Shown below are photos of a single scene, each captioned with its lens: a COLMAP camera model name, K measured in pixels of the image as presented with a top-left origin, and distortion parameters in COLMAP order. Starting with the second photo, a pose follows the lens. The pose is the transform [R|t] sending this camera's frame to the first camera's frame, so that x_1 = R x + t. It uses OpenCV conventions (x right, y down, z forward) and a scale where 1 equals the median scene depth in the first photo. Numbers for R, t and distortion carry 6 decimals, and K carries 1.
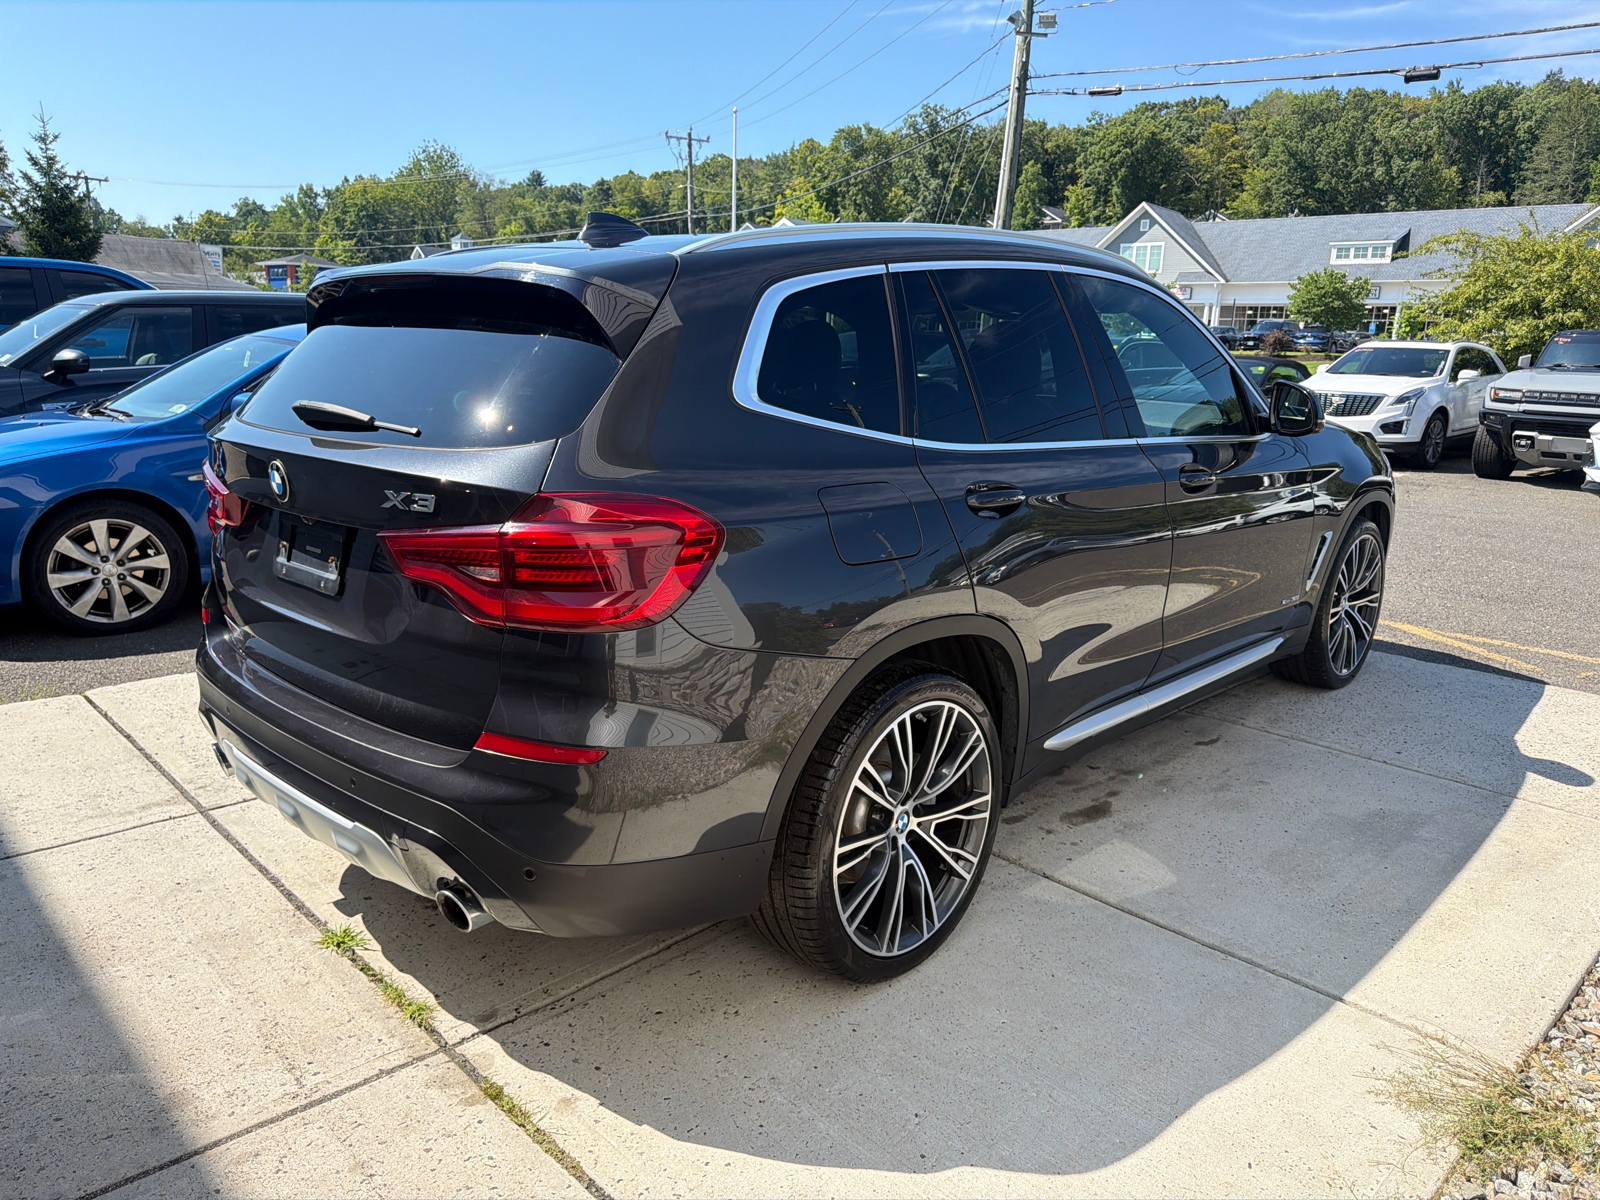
lens RADIAL K [[1135.7, 0, 803.2], [0, 1135.7, 593.3], [0, 0, 1]] dist [0.015947, -0.019551]
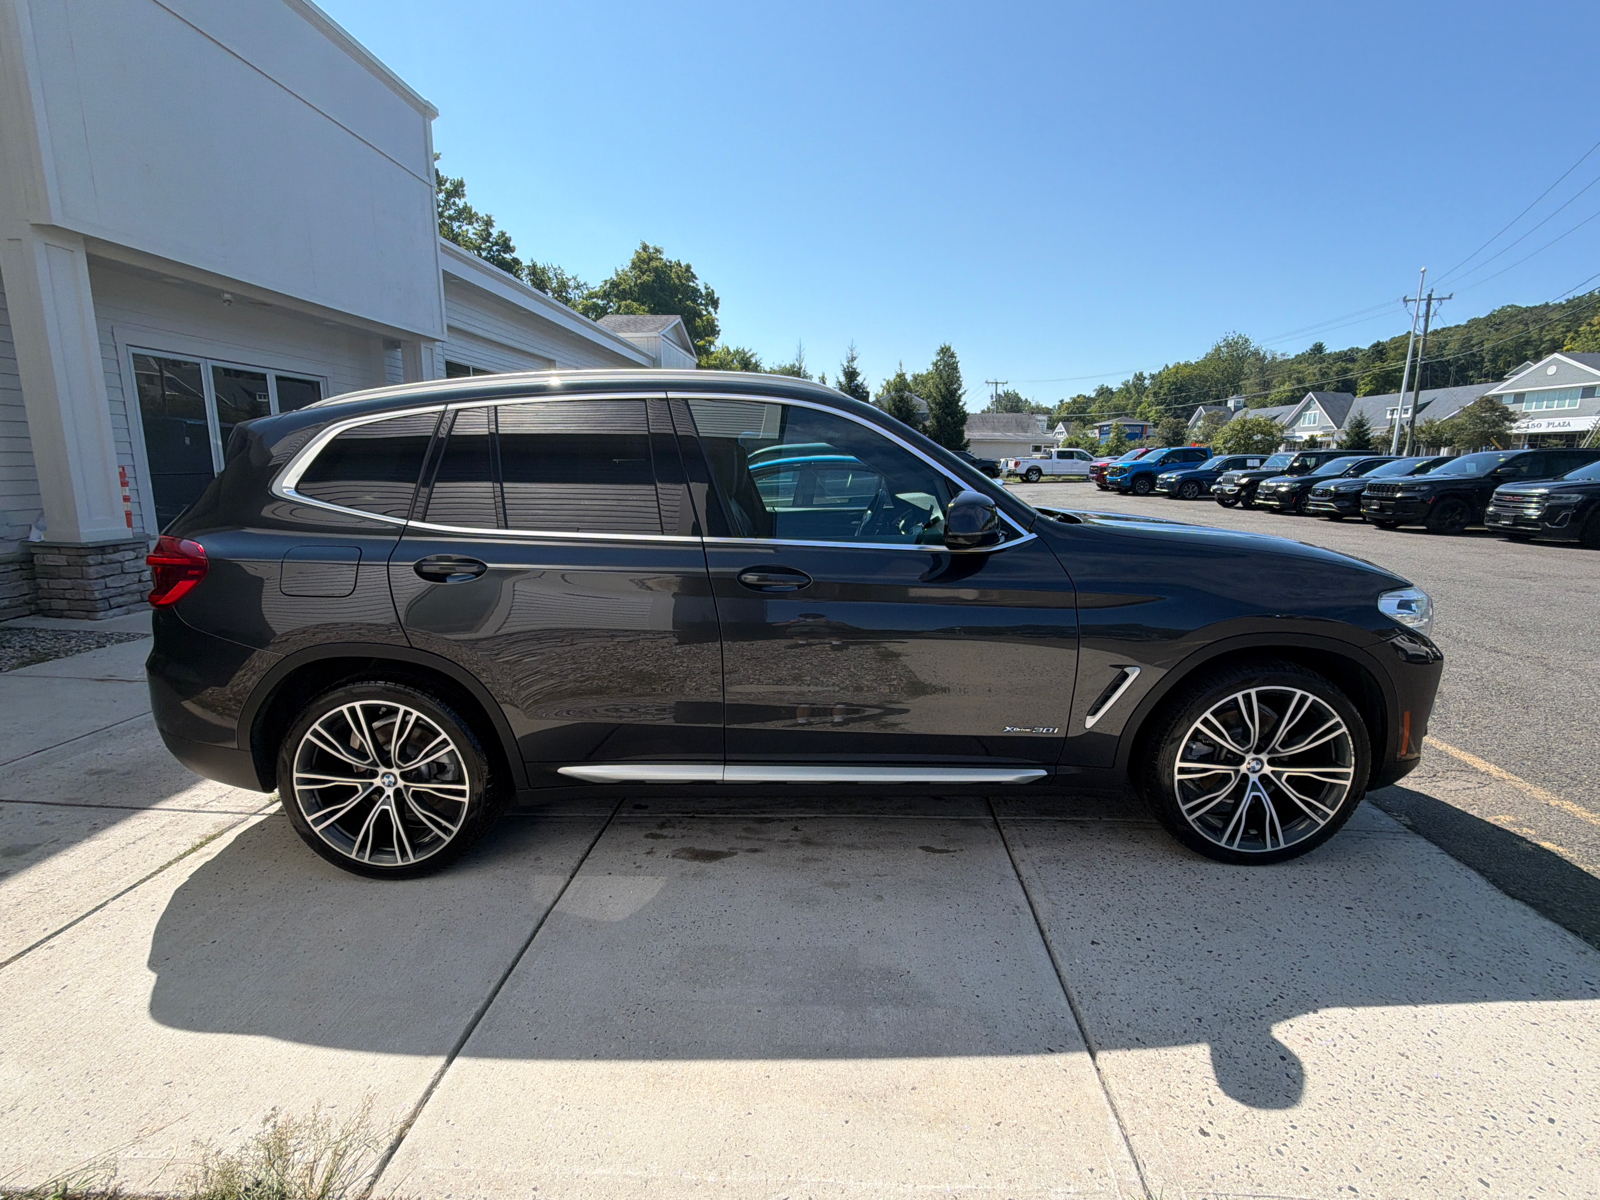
lens RADIAL K [[722.1, 0, 803.6], [0, 722.1, 605.3], [0, 0, 1]] dist [-0.013703, 0.006603]
pose [[0.678738, 0.120003, -0.724509, 0.161247], [-0.144006, 0.989154, 0.028929, -0.018668], [0.720123, 0.084698, 0.688658, 0.105533]]
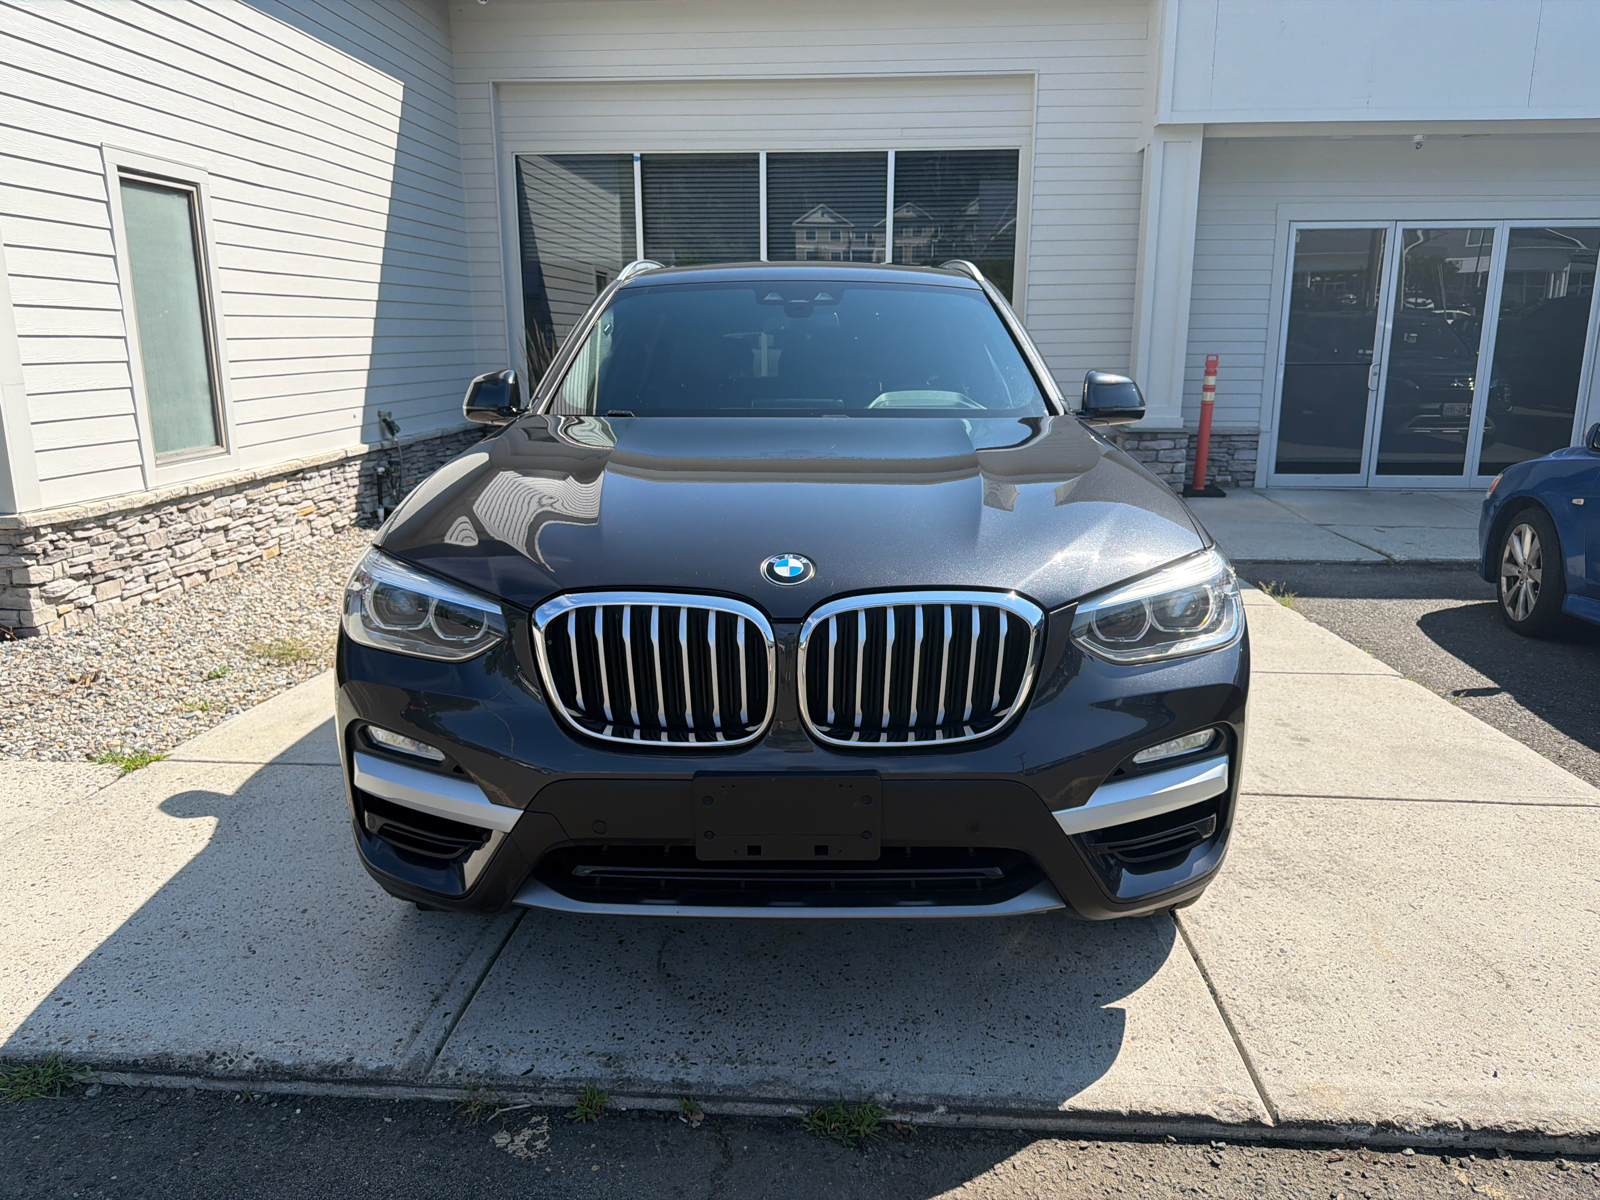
lens RADIAL K [[1137.4, 0, 799.8], [0, 1137.4, 598.3], [0, 0, 1]] dist [0.006260, -0.009870]
pose [[-0.737294, 0.117741, -0.665233, 0.189273], [-0.163317, 0.924425, 0.344623, -0.079297], [0.655534, 0.362732, -0.662344, 0.392107]]
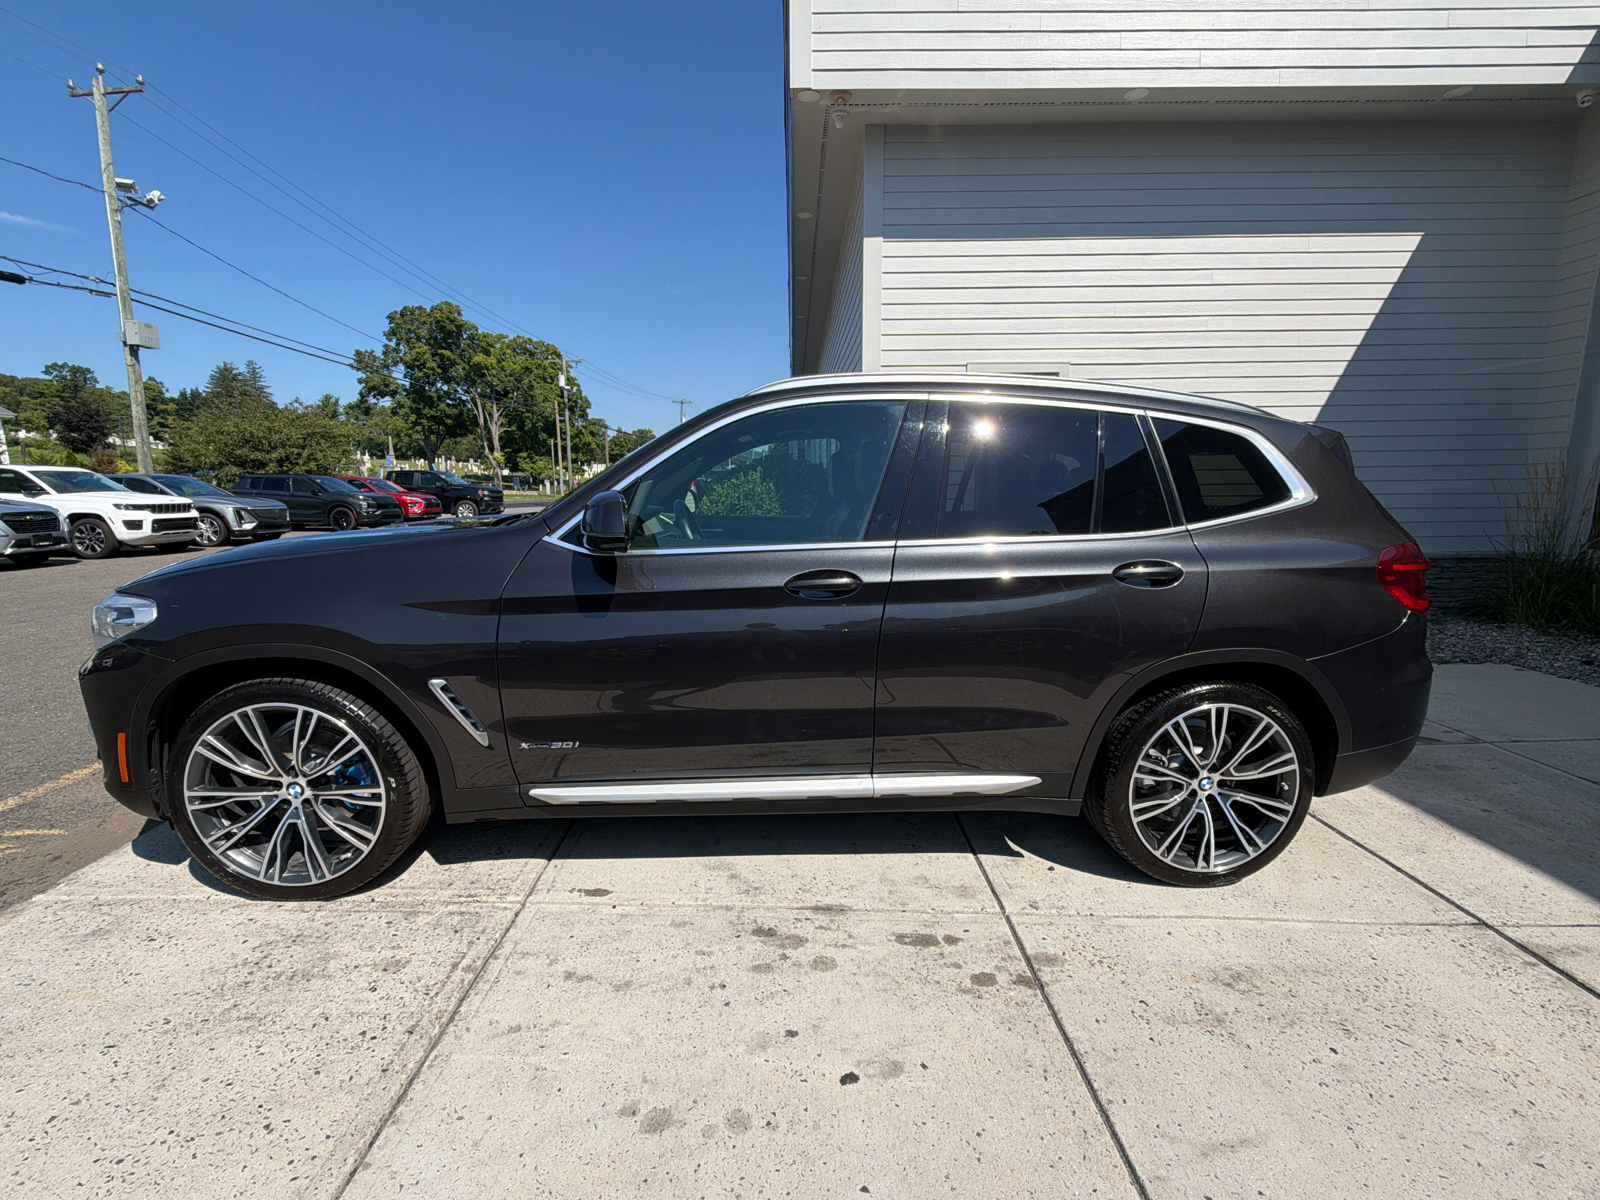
lens RADIAL K [[721.2, 0, 800.7], [0, 721.2, 605.8], [0, 0, 1]] dist [0.001361, -0.000361]
pose [[-0.731130, -0.143471, 0.666982, -0.090970], [0.125259, 0.932790, 0.337954, -0.074803], [-0.670641, 0.330634, -0.664019, 0.342919]]
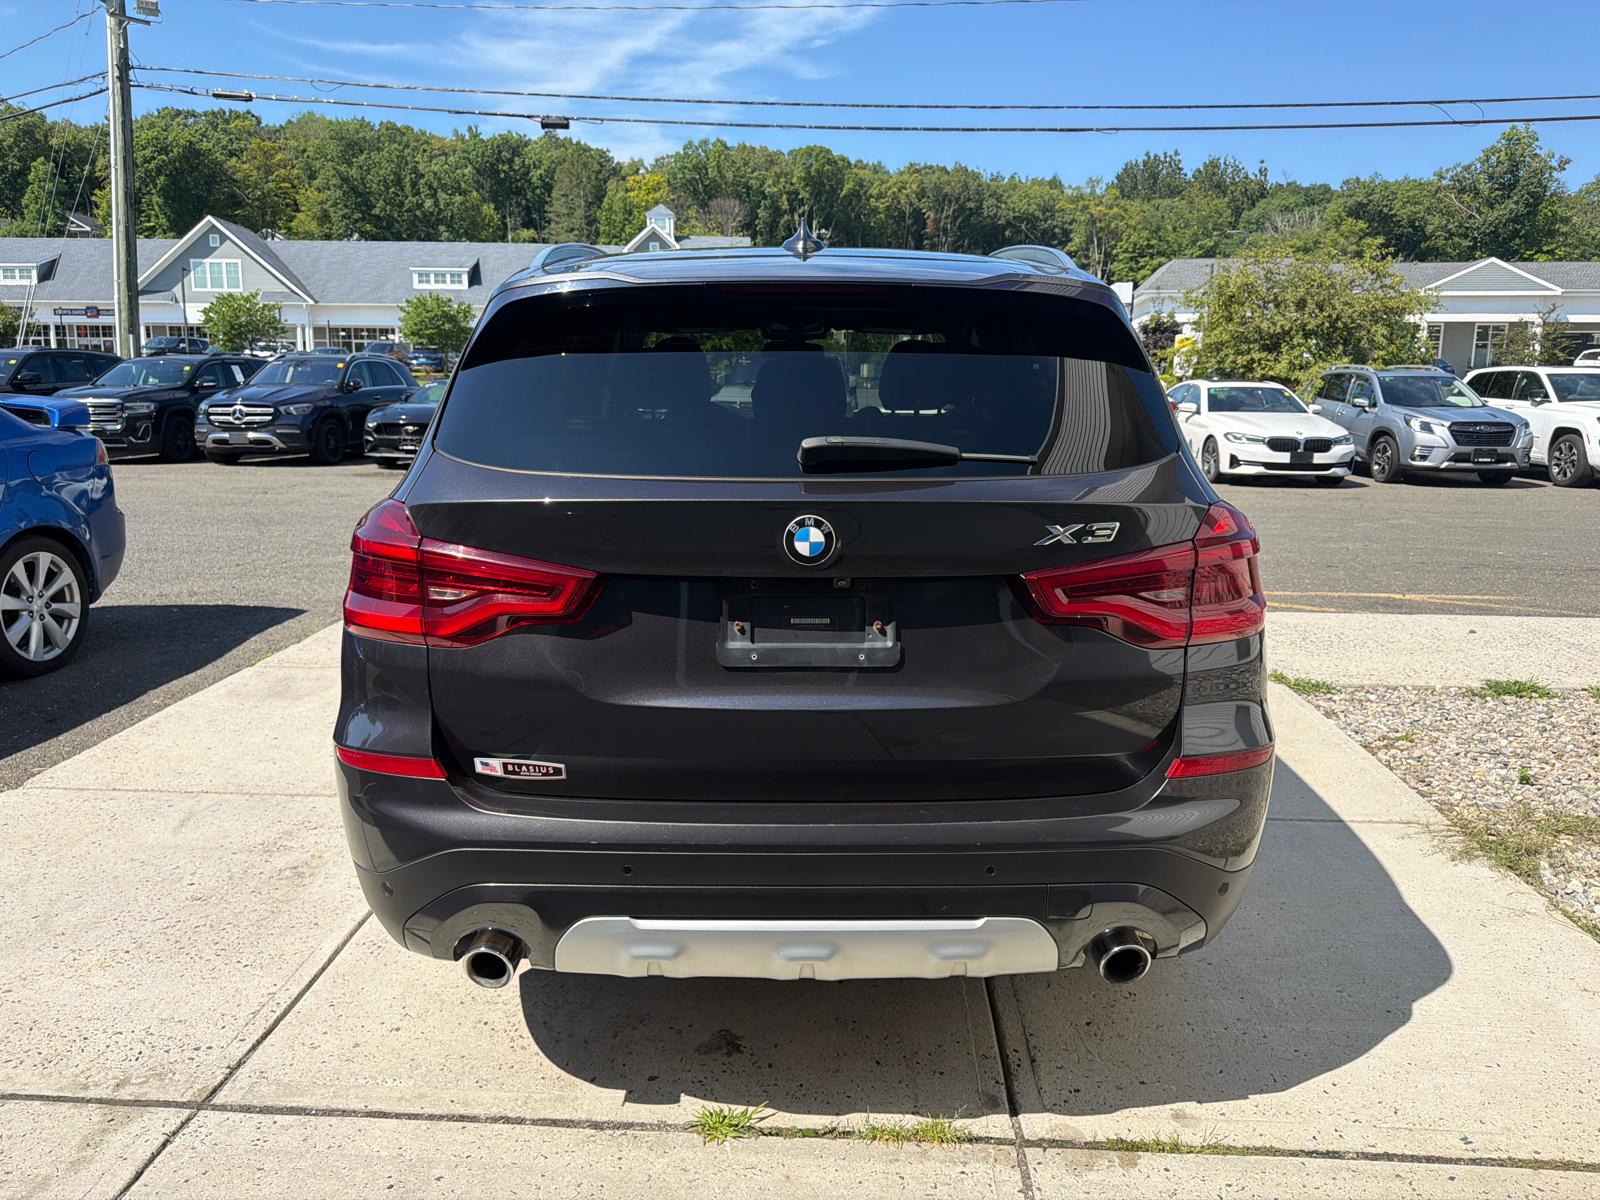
lens RADIAL K [[1133.8, 0, 792.9], [0, 1133.8, 598.5], [0, 0, 1]] dist [0.022427, -0.031413]
pose [[0.726907, -0.151284, 0.669865, -0.130116], [0.160246, 0.985872, 0.048761, -0.012835], [-0.667778, 0.071898, 0.740880, 0.056121]]
